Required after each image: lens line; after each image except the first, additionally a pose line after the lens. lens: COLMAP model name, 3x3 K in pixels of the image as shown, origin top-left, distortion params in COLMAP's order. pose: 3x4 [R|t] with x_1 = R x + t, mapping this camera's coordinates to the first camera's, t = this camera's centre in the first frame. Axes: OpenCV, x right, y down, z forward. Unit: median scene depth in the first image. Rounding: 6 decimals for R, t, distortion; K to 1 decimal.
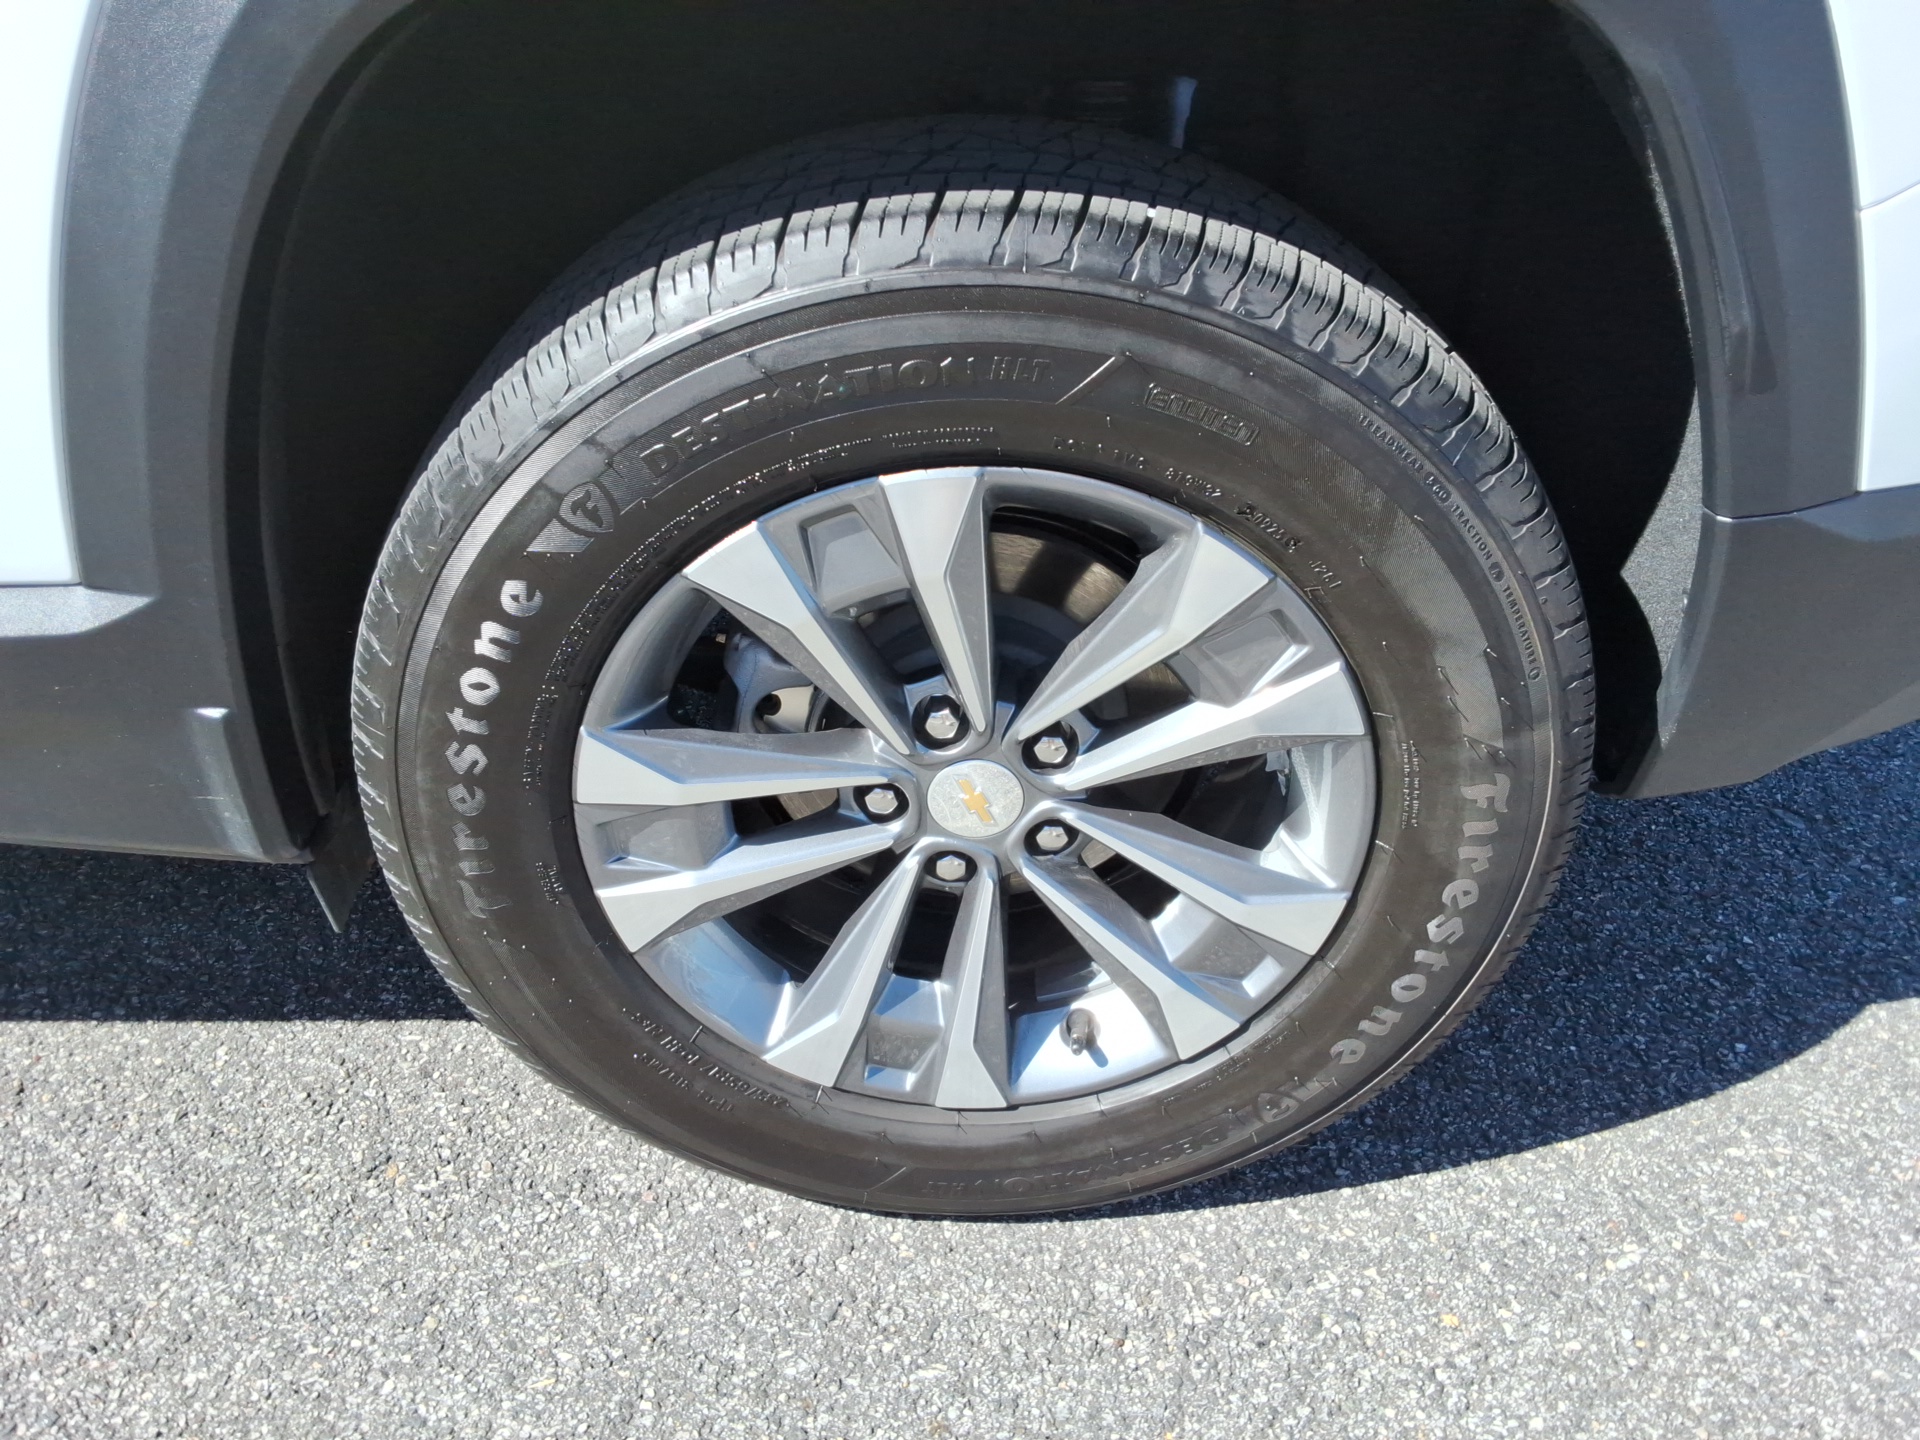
lens RADIAL K [[1529.5, 0, 965.9], [0, 1529.5, 706.5], [0, 0, 1]] dist [0.127574, -0.191447]
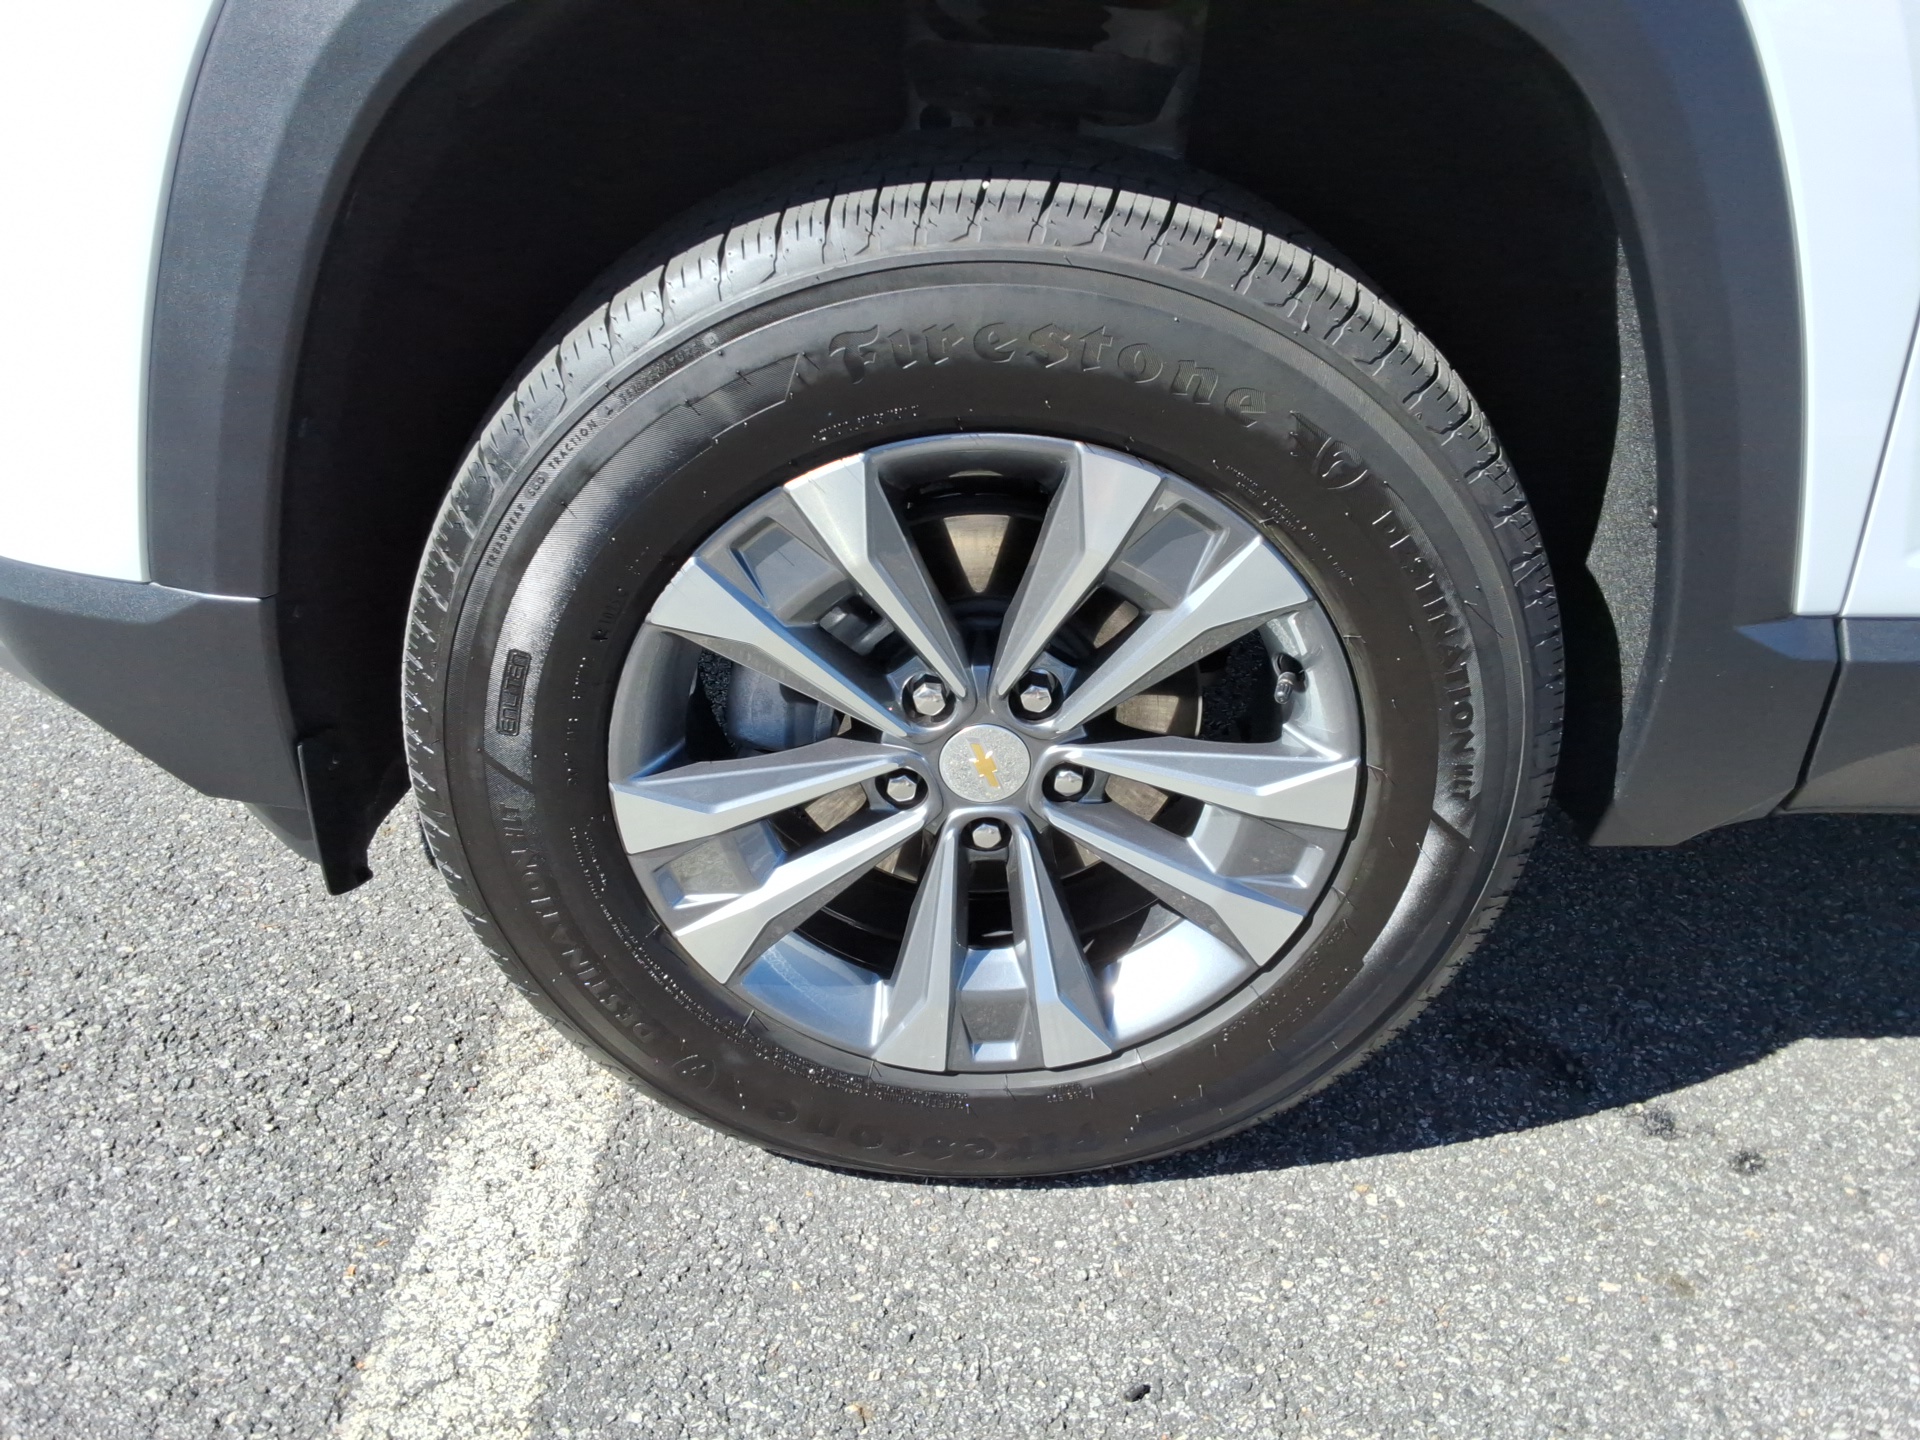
lens RADIAL K [[1529.5, 0, 965.9], [0, 1529.5, 706.5], [0, 0, 1]] dist [0.127574, -0.191447]
pose [[0.954357, -0.261950, -0.143474, 0.154351], [0.251531, 0.963948, -0.086816, 0.109408], [0.161043, 0.046766, 0.985839, -0.052478]]
